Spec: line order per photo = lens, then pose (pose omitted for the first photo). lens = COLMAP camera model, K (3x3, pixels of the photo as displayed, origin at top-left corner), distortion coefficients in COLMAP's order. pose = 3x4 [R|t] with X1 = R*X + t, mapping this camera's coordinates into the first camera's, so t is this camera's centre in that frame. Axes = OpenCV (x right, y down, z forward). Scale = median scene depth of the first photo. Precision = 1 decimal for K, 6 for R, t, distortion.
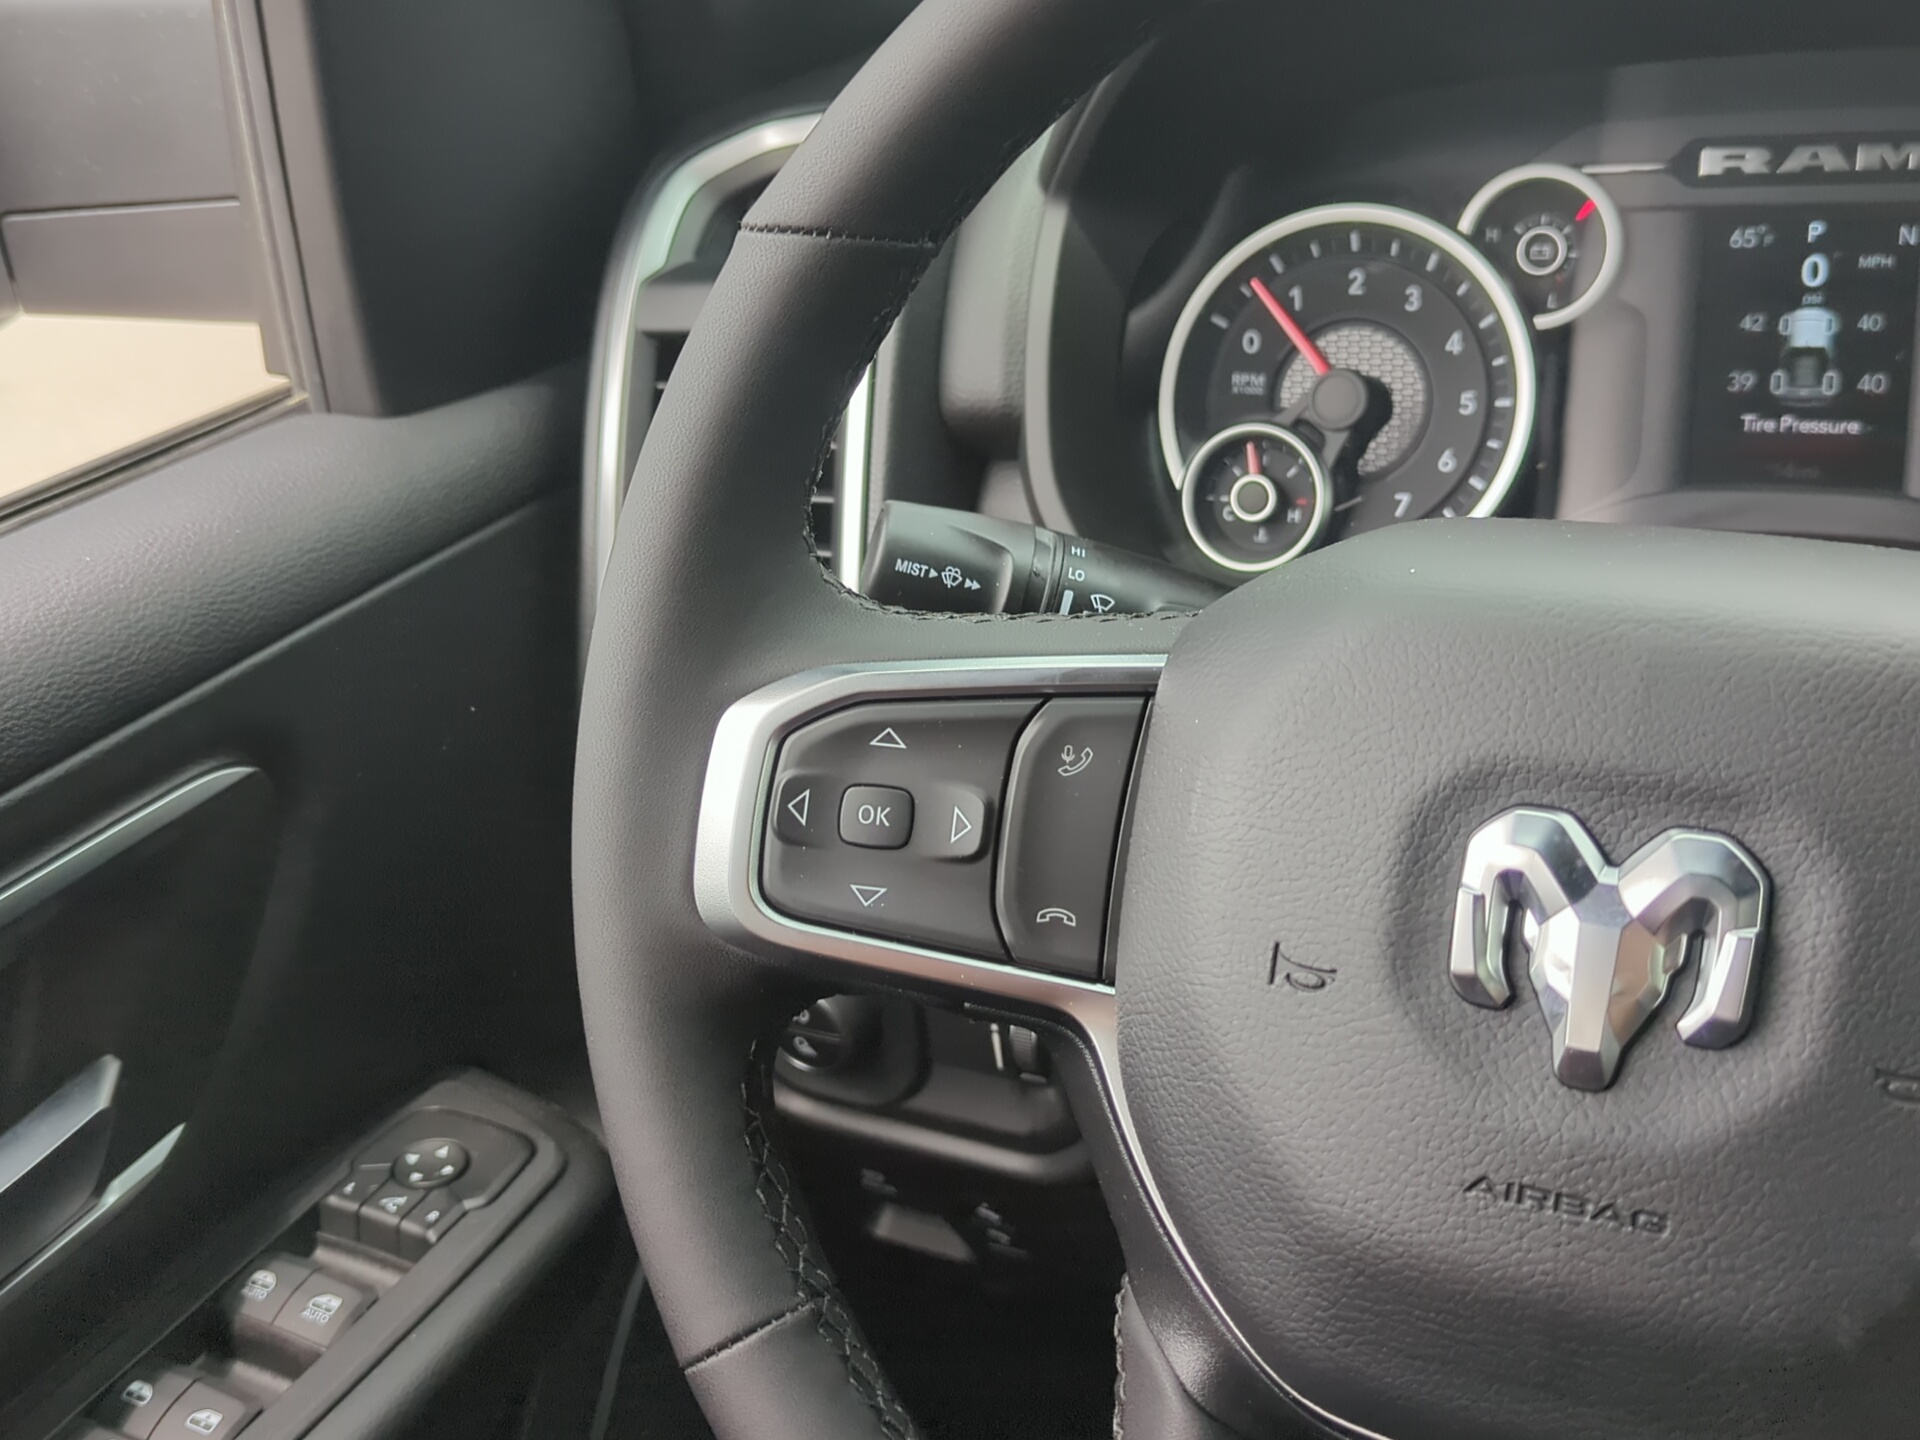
lens RADIAL K [[2163.3, 0, 977.7], [0, 2163.3, 685.2], [0, 0, 1]] dist [0.026610, 0.000000]
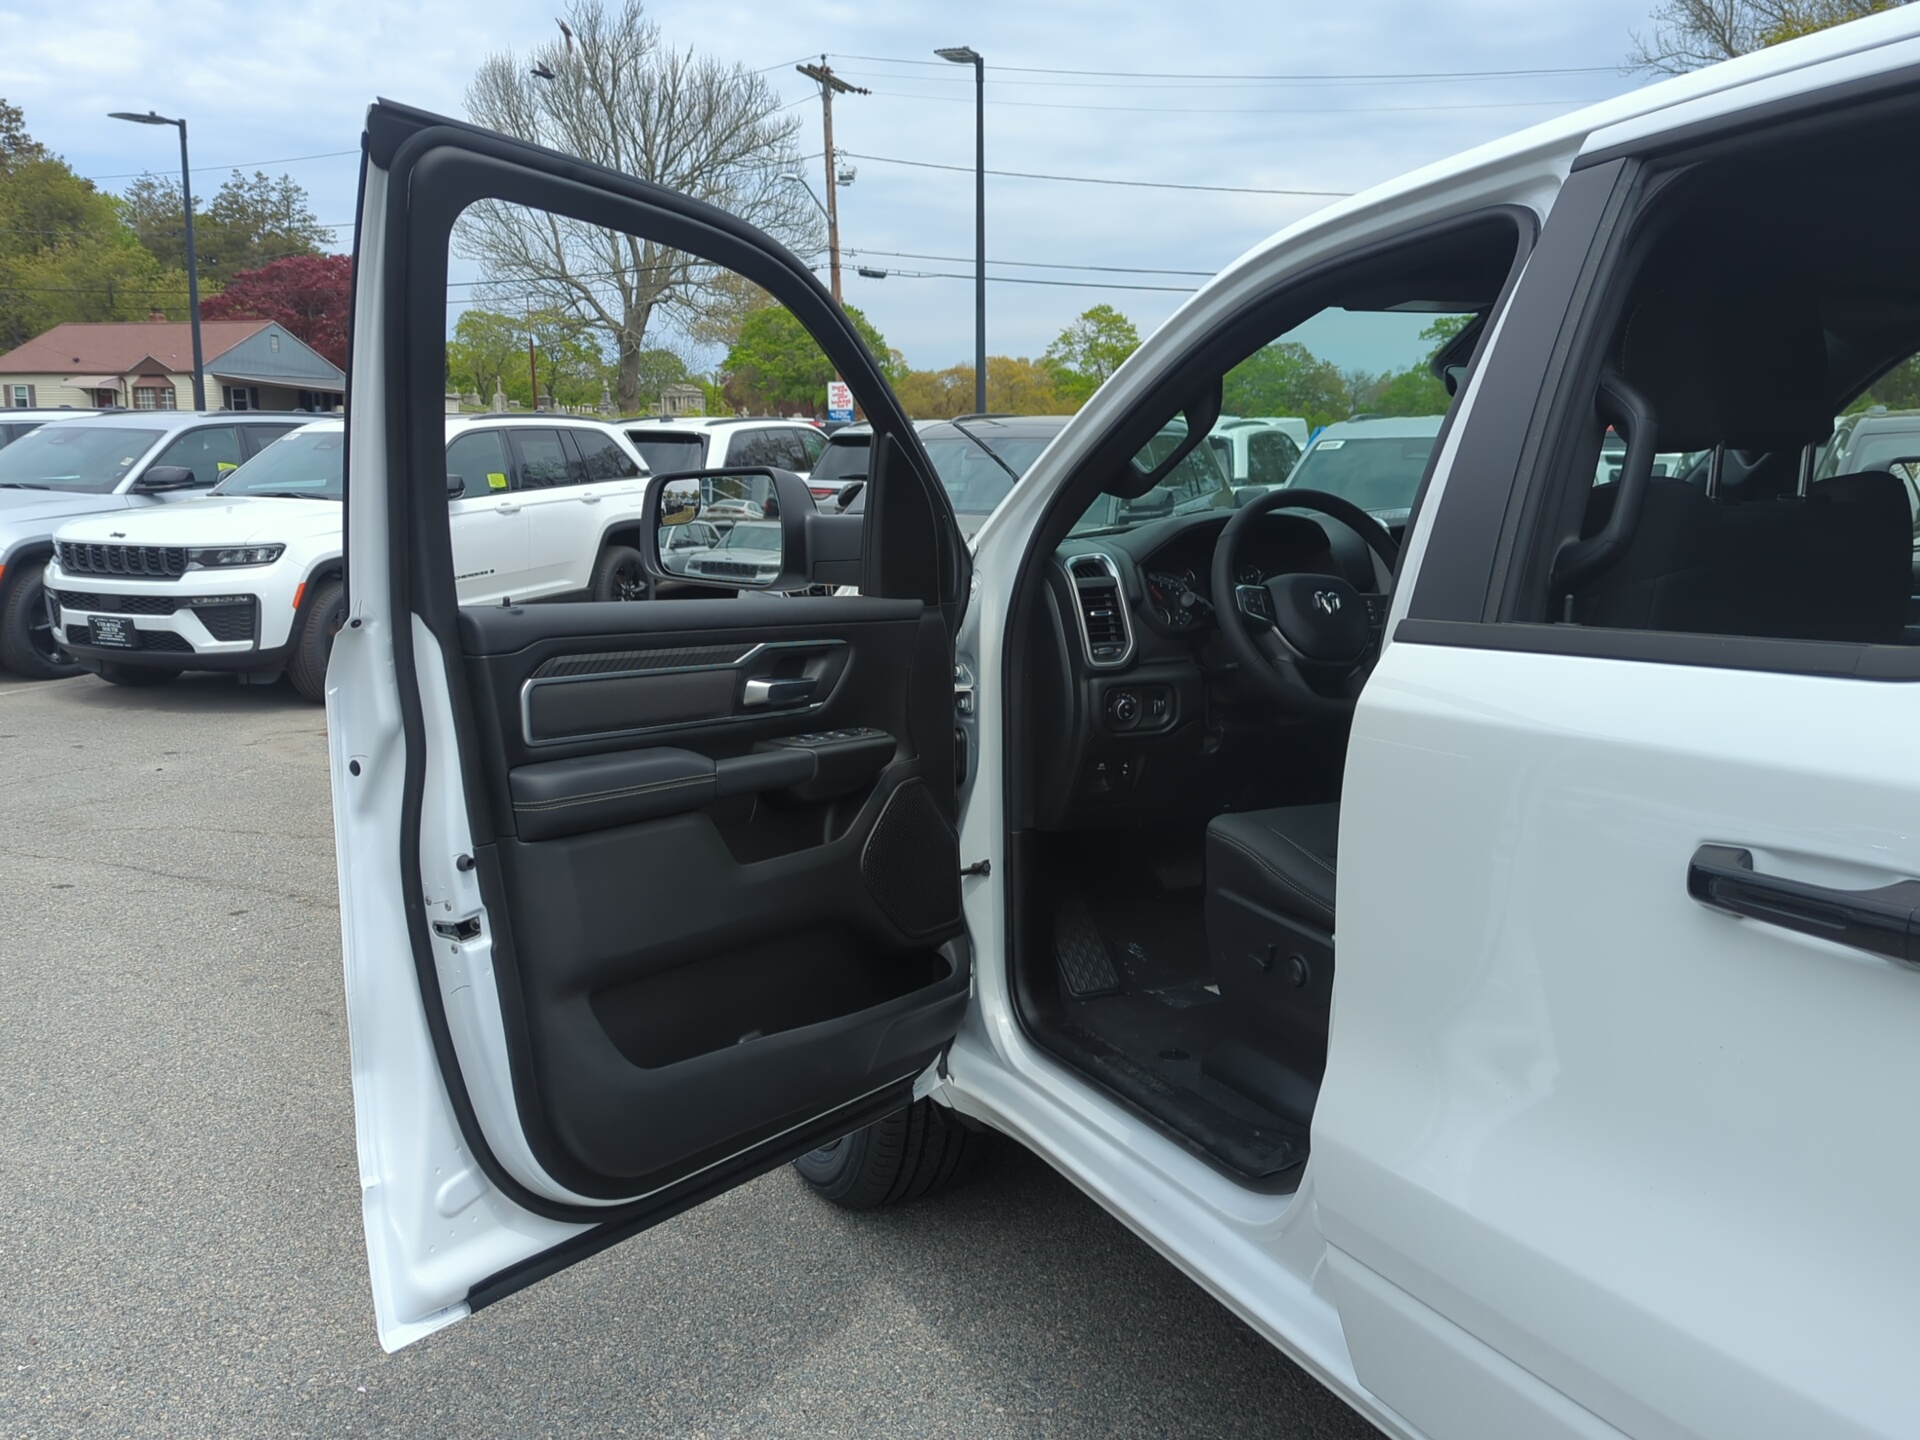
lens RADIAL K [[1559.8, 0, 981.7], [0, 1559.8, 700.7], [0, 0, 1]] dist [0.059176, -0.053791]
pose [[0.636407, 0.008310, 0.771309, -3.758483], [0.264399, 0.937014, -0.228251, 1.052214], [-0.724624, 0.349194, 0.594125, -1.193590]]
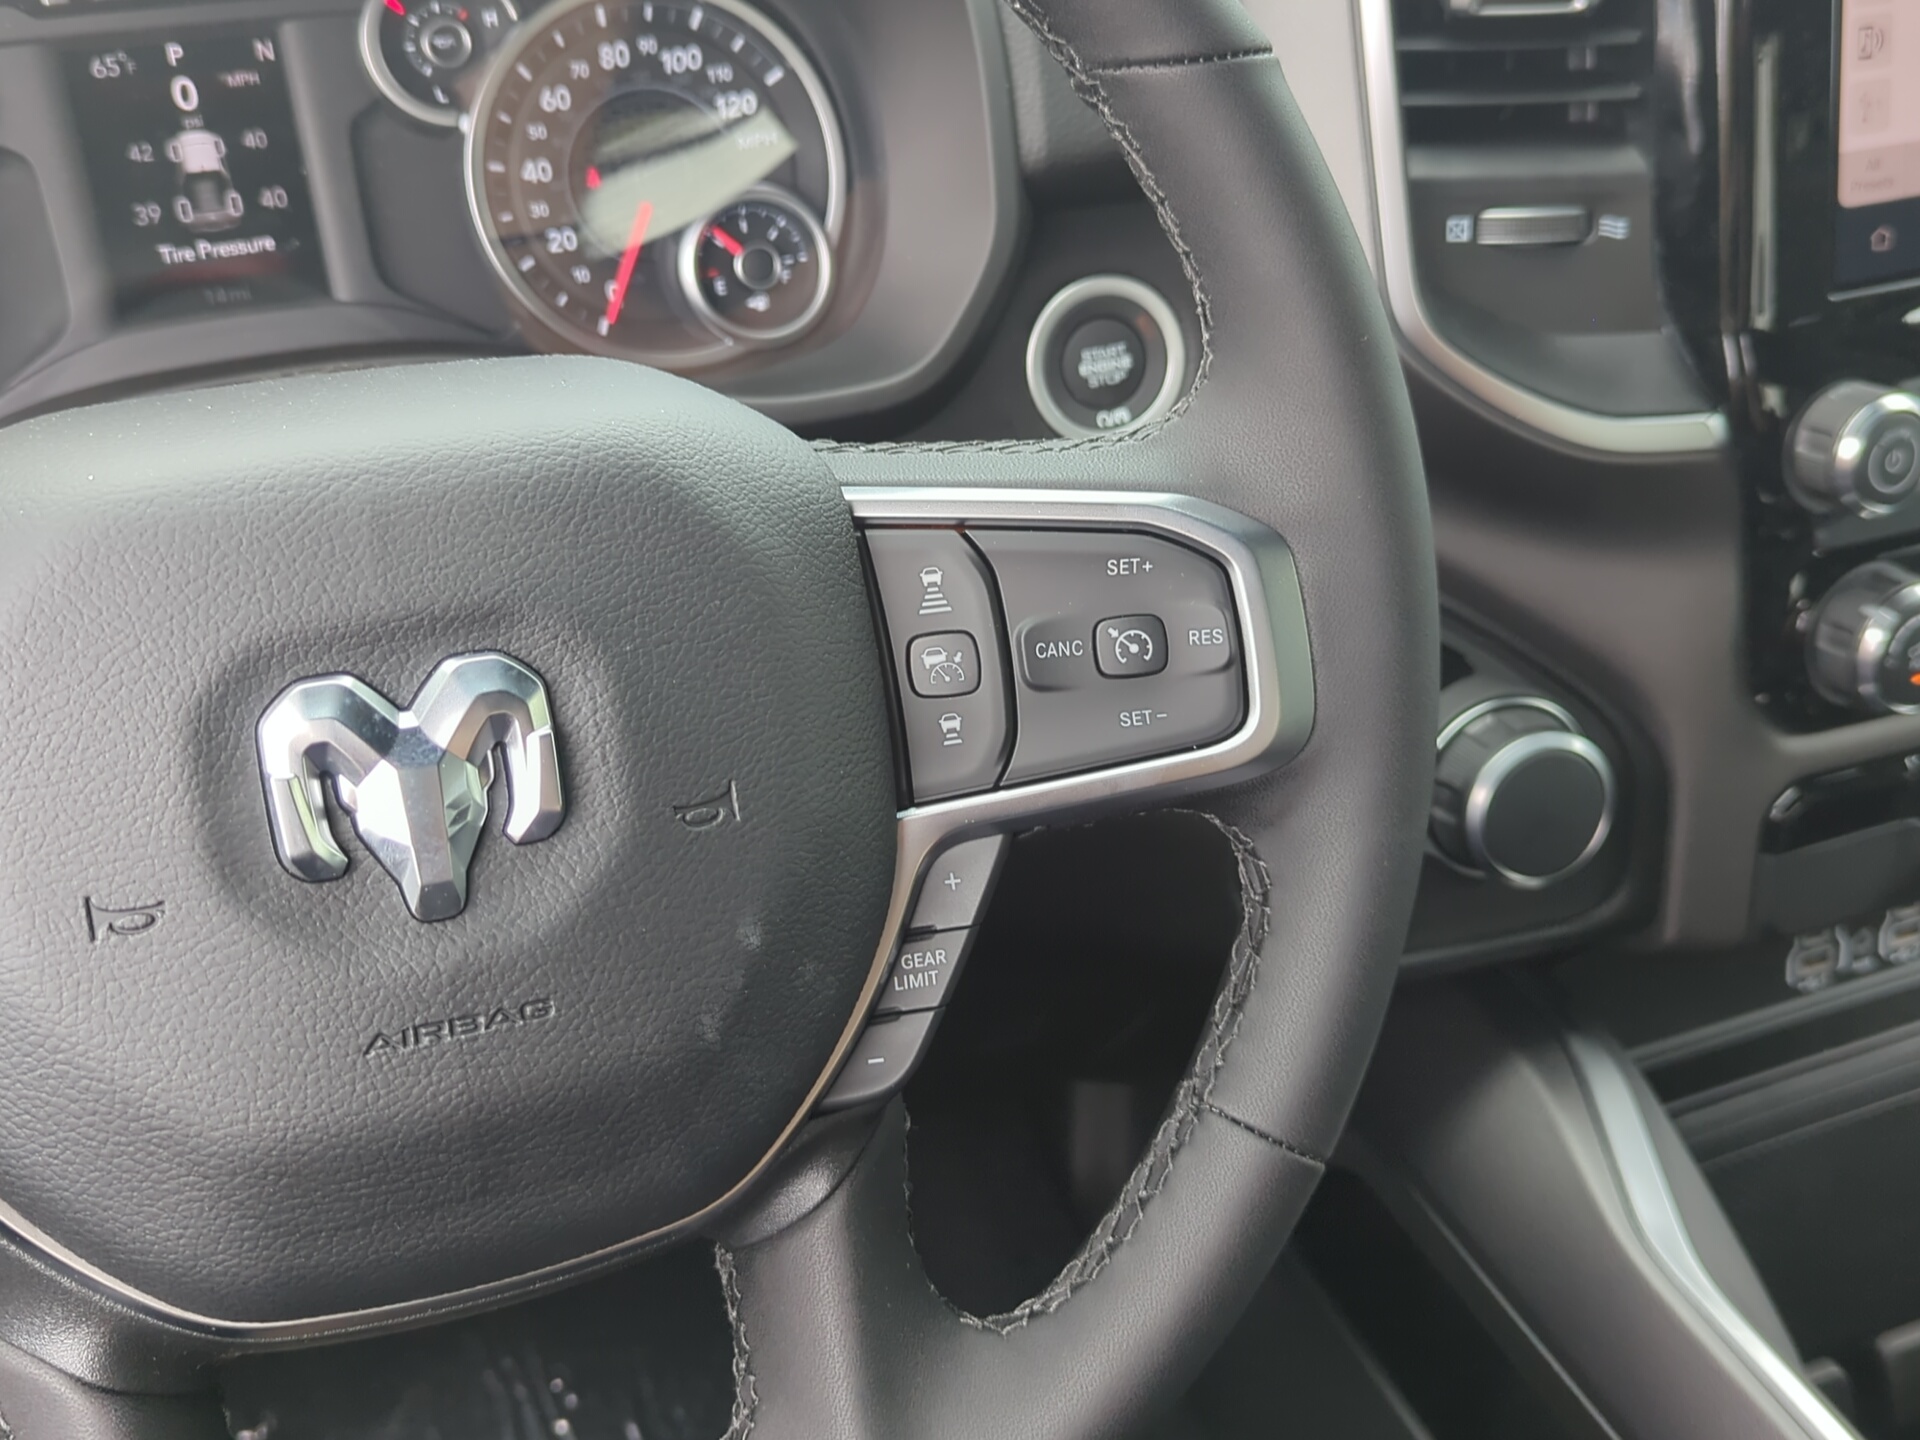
lens RADIAL K [[2164.8, 0, 972.8], [0, 2164.8, 710.4], [0, 0, 1]] dist [0.026786, 0.000000]
pose [[0.674645, -0.300634, 0.674147, -0.131999], [0.227416, 0.953530, 0.197640, -0.035318], [-0.702237, 0.019975, 0.711663, 0.036565]]
